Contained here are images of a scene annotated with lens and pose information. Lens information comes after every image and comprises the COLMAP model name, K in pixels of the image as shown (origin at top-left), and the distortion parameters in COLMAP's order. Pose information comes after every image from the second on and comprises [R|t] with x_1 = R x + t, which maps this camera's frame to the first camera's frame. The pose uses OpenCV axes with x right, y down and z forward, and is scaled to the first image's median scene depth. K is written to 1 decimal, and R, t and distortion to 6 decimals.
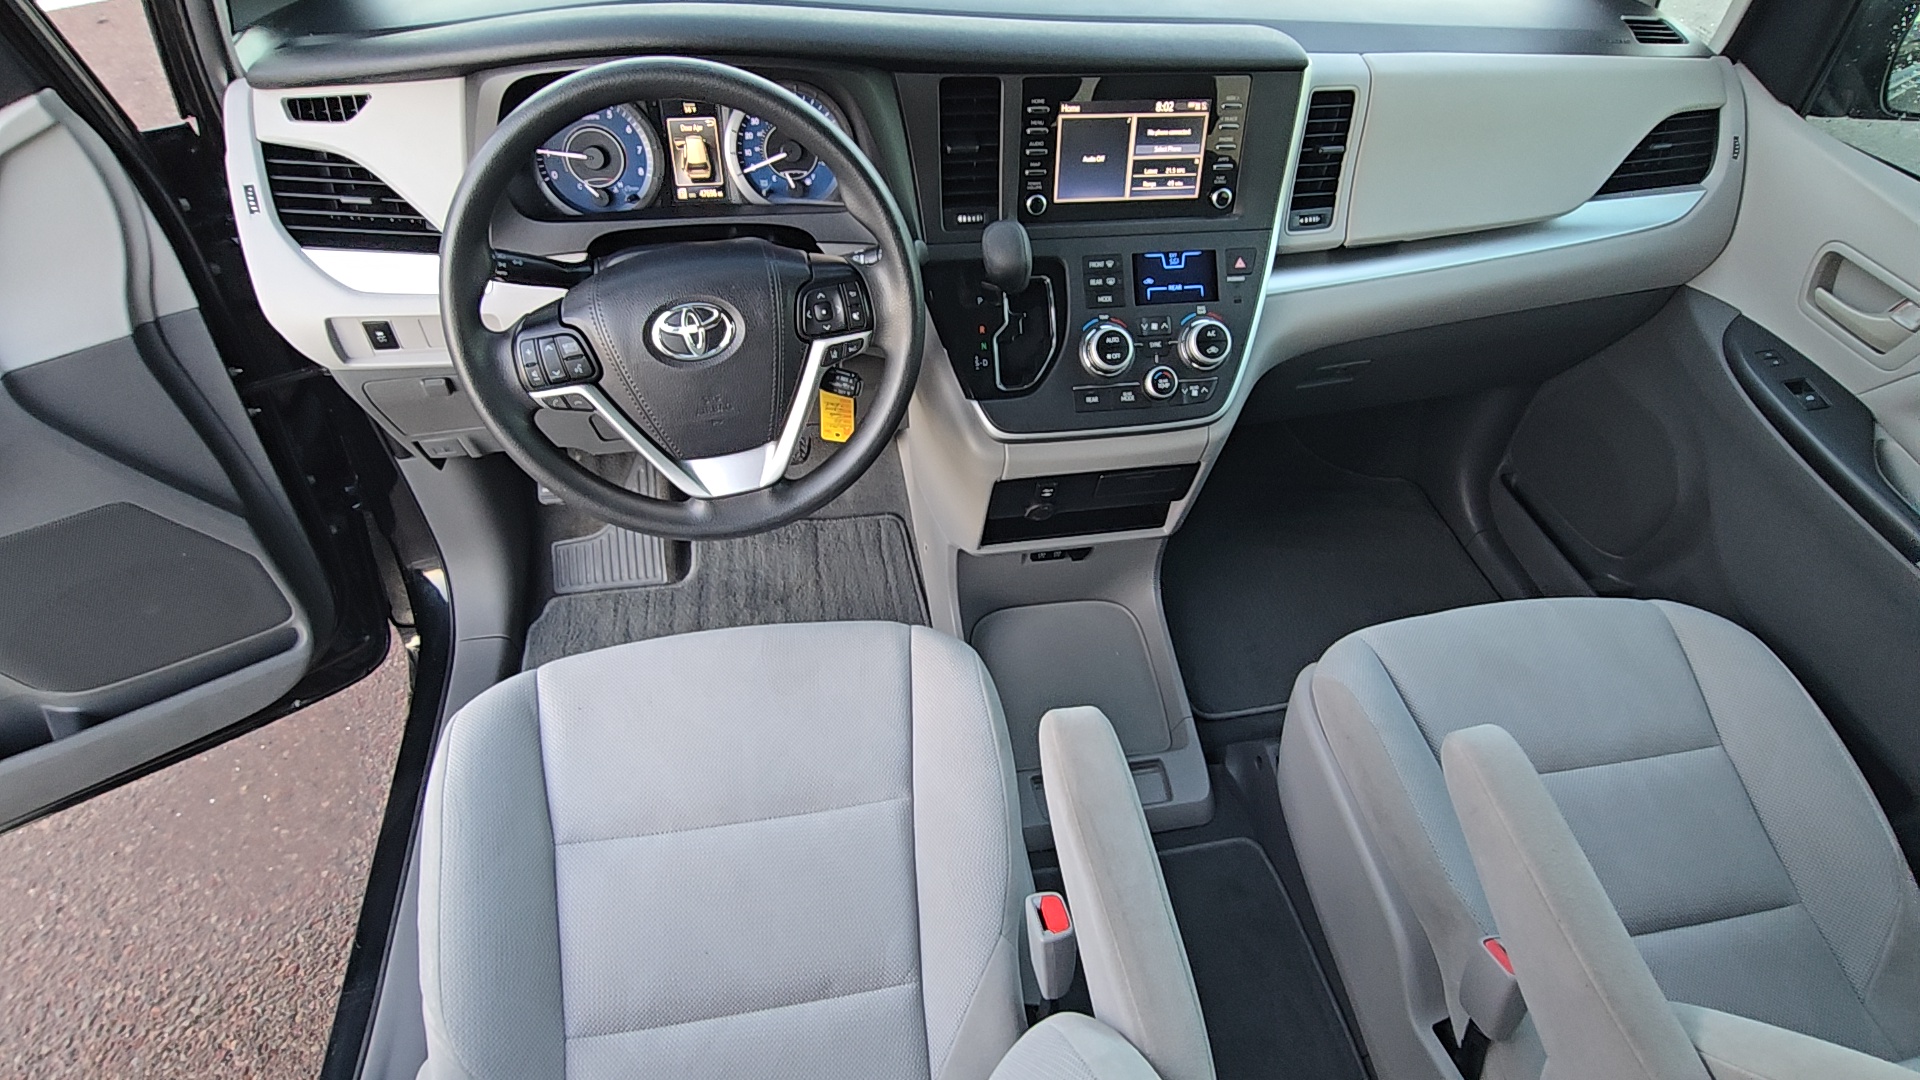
lens RADIAL K [[954.5, 0, 960.0], [0, 954.5, 540.0], [0, 0, 1]] dist [-0.001016, -0.000431]
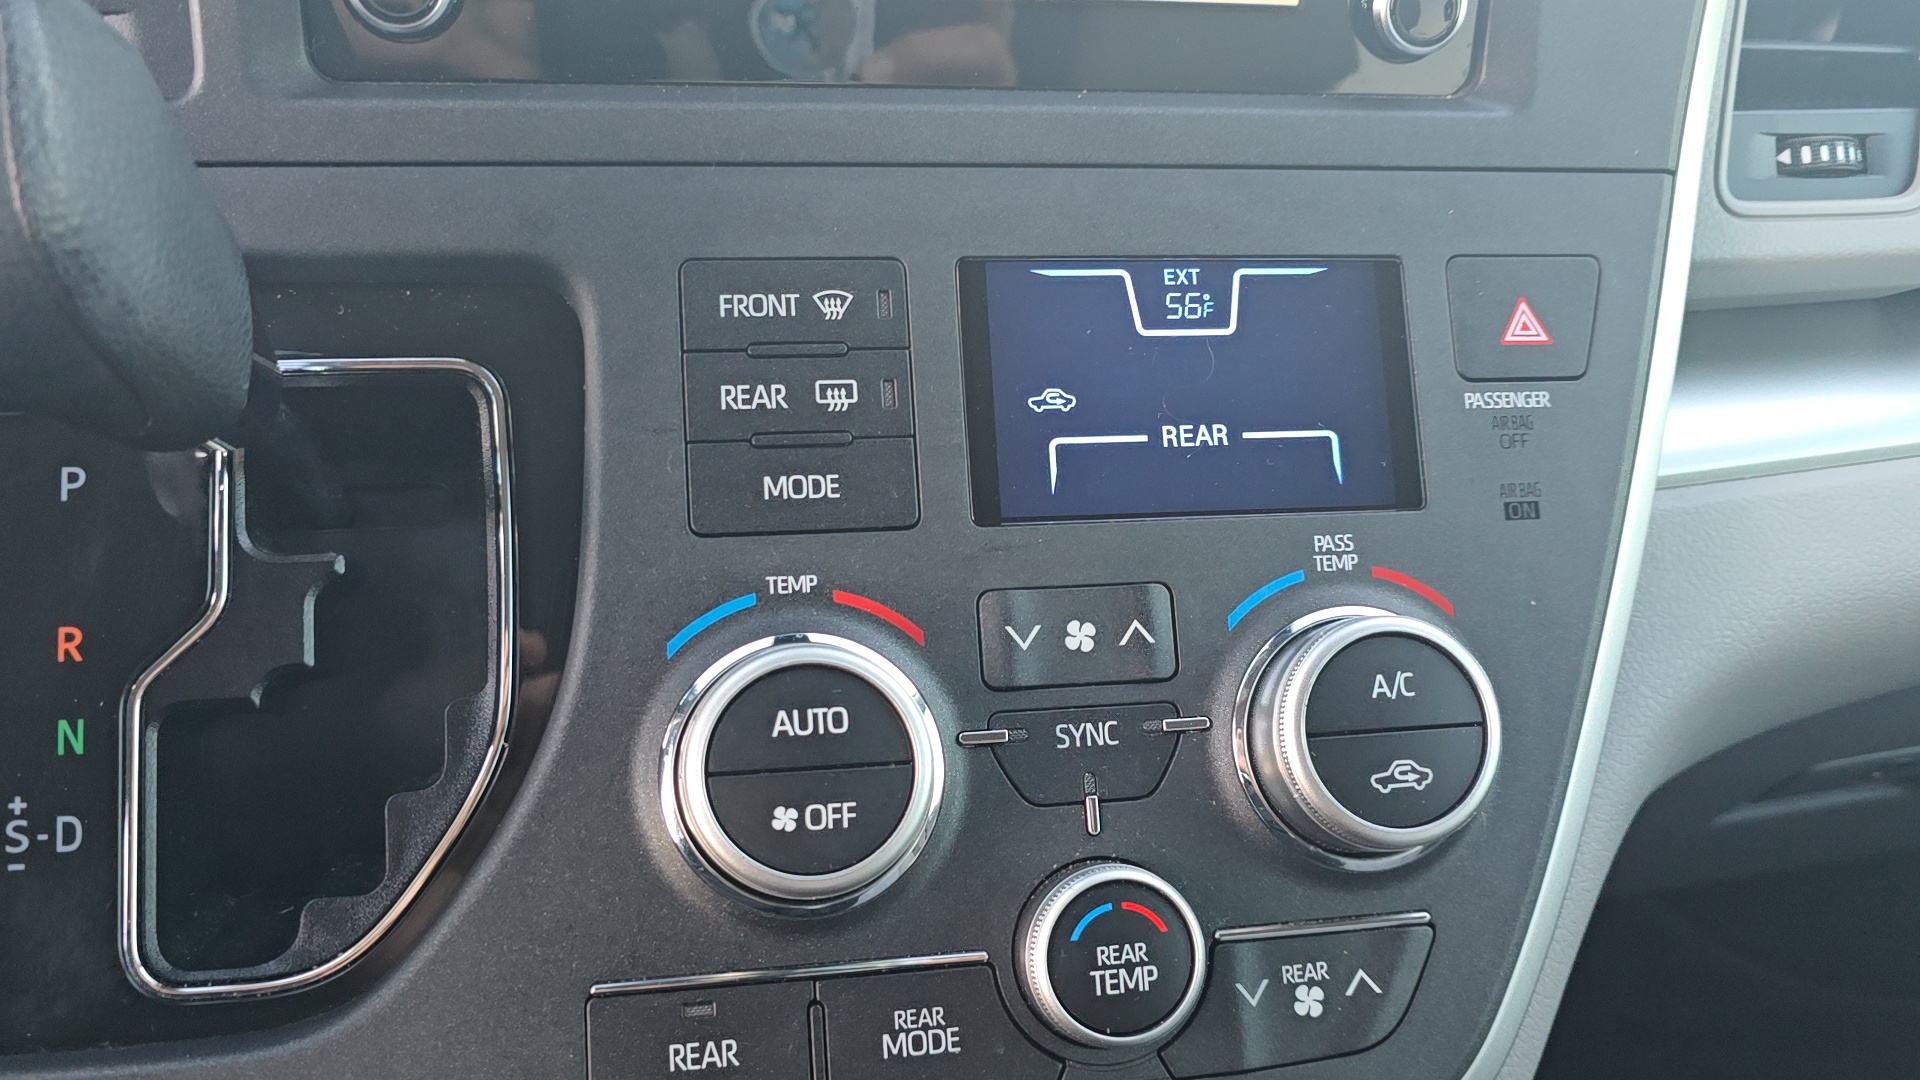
lens RADIAL K [[1597.3, 0, 968.1], [0, 1597.3, 542.2], [0, 0, 1]] dist [-0.003689, -0.003669]
pose [[0.999692, 0.021202, -0.012885, 0.185845], [-0.023414, 0.978002, -0.207277, -0.177249], [0.008207, 0.207515, 0.978197, 0.694762]]
